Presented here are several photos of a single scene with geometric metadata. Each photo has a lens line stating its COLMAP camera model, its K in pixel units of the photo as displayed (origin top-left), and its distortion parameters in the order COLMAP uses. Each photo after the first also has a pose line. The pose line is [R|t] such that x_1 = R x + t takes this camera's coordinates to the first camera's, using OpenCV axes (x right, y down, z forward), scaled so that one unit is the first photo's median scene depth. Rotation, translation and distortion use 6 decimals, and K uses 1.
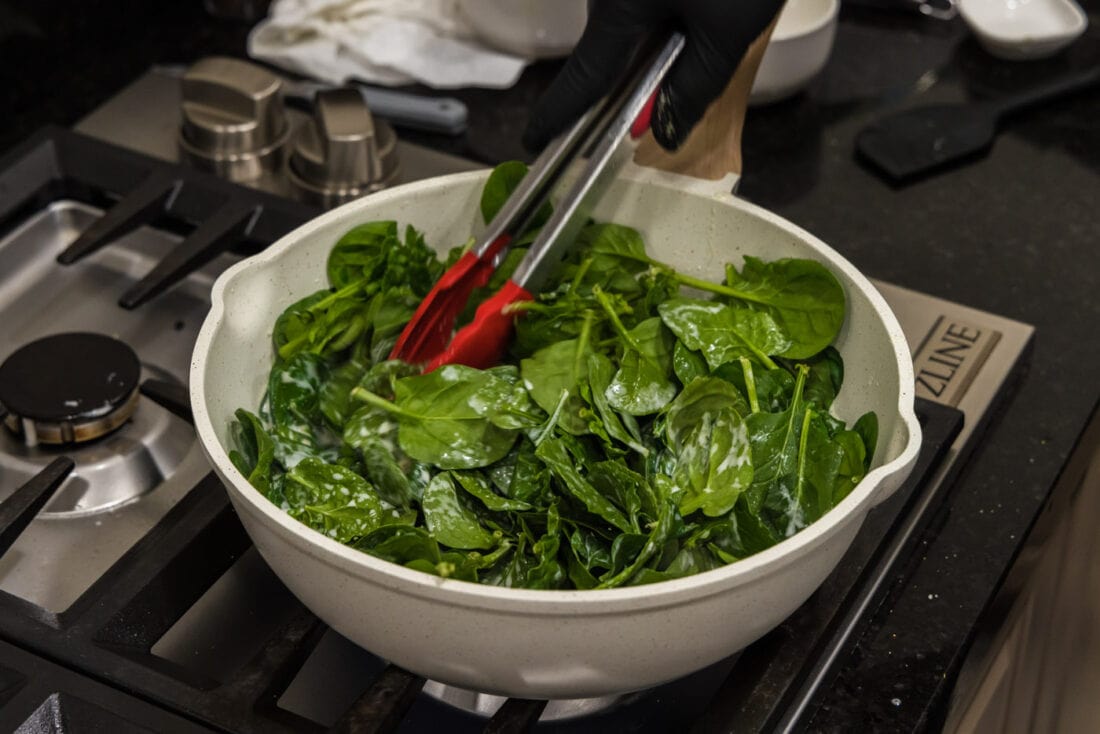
lens RADIAL K [[2338.5, 0, 550.0], [0, 2338.5, 367.0], [0, 0, 1]] dist [0.188259, -0.574118]
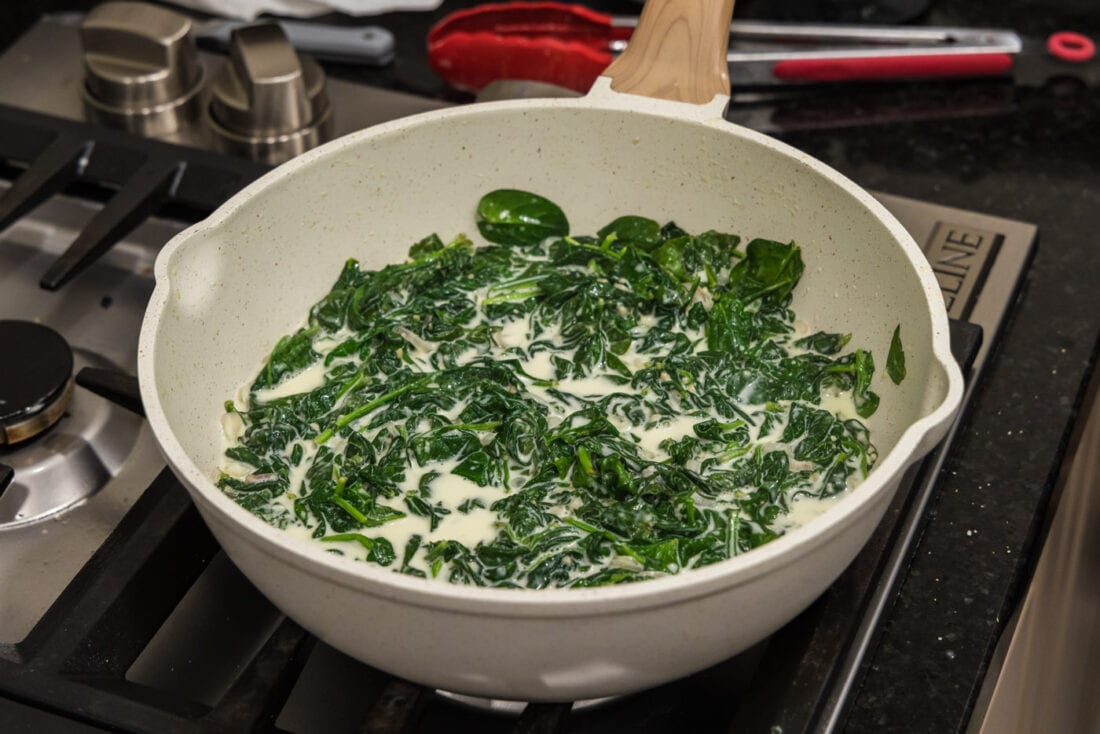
lens RADIAL K [[2338.5, 0, 550.0], [0, 2338.5, 367.0], [0, 0, 1]] dist [0.188259, -0.574118]
pose [[0.994991, -0.085810, 0.051270, -0.039273], [0.083805, 0.995677, 0.040062, -0.015857], [-0.054486, -0.035564, 0.997881, 0.091833]]
